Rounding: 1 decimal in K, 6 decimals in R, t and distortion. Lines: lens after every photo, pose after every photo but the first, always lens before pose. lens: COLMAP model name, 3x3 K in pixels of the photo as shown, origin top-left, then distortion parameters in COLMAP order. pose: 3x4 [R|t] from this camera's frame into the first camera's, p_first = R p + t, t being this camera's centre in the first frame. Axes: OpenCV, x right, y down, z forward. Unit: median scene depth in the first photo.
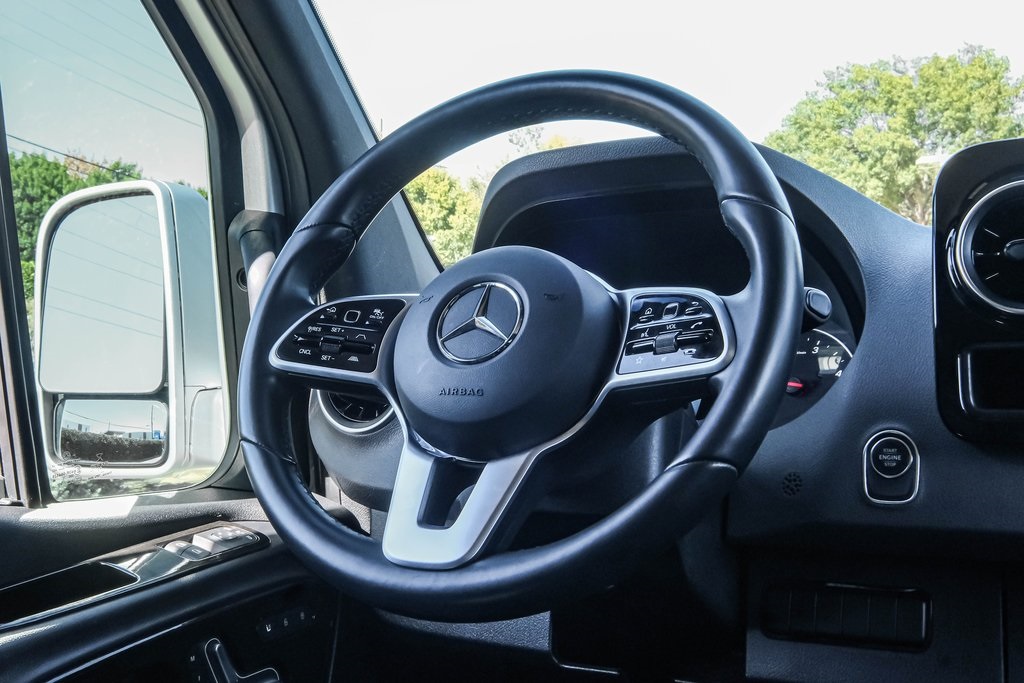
lens RADIAL K [[1197.1, 0, 500.4], [0, 1197.1, 343.2], [0, 0, 1]] dist [-0.031615, 0.000000]
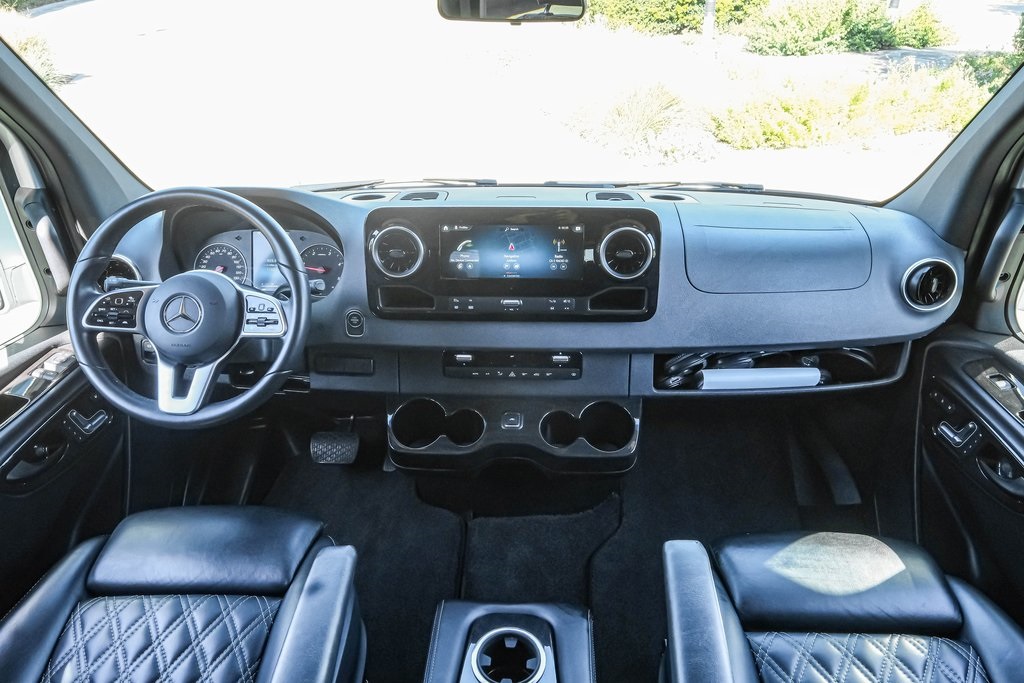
lens RADIAL K [[684.4, 0, 516.7], [0, 684.4, 338.1], [0, 0, 1]] dist [0.005520, 0.002241]
pose [[0.901299, -0.159924, 0.402598, 0.024915], [-0.036278, 0.898233, 0.438021, -0.577590], [-0.431677, -0.409393, 0.803774, -0.439062]]
